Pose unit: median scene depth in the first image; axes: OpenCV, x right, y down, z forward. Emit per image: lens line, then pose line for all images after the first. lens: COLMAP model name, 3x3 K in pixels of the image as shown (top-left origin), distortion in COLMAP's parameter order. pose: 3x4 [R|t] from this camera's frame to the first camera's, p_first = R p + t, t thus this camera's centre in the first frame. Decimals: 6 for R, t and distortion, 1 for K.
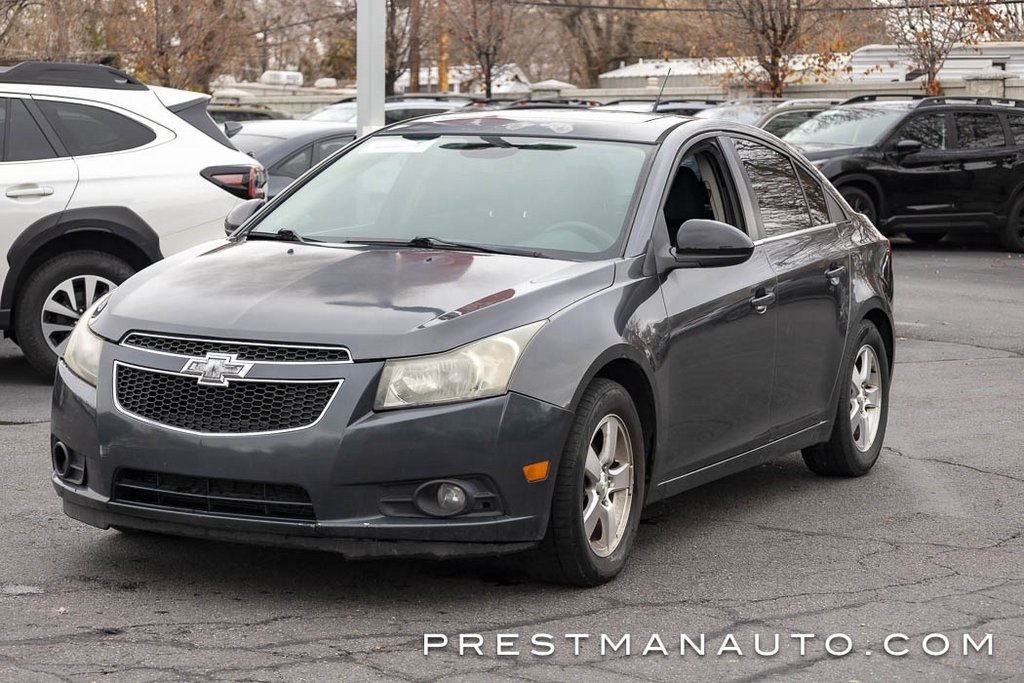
lens RADIAL K [[2490.0, 0, 511.6], [0, 2490.0, 339.2], [0, 0, 1]] dist [-0.097512, 0.000000]
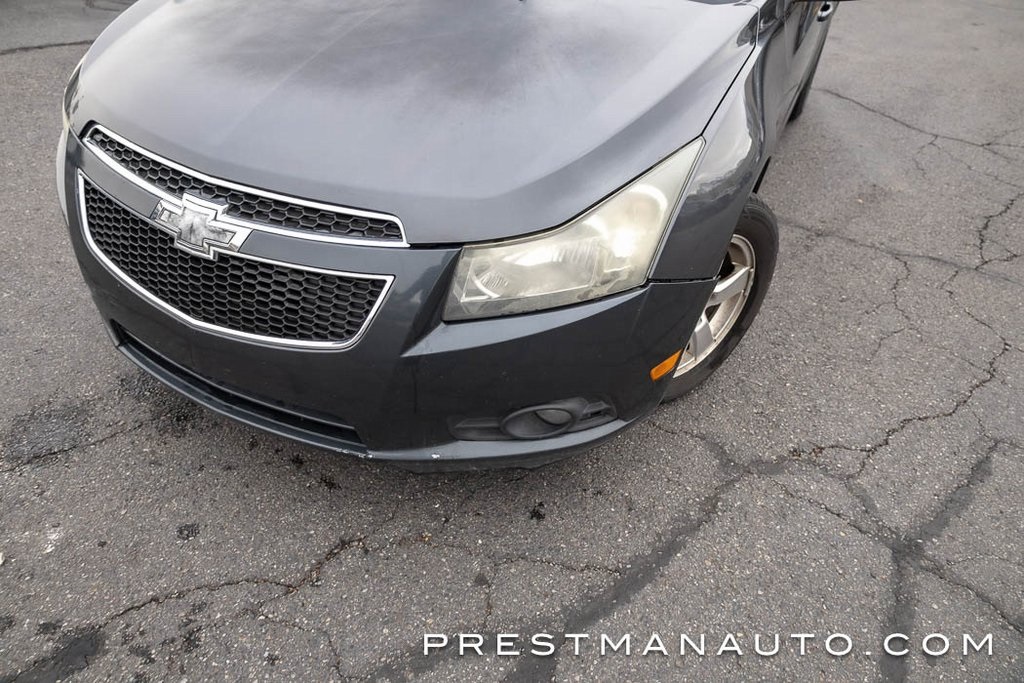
lens RADIAL K [[664.0, 0, 503.8], [0, 664.0, 340.3], [0, 0, 1]] dist [0.005212, -0.000882]
pose [[0.999396, 0.032782, 0.011494, -0.040925], [-0.033573, 0.826464, 0.561987, -0.062839], [0.008924, -0.562034, 0.827066, 0.842083]]
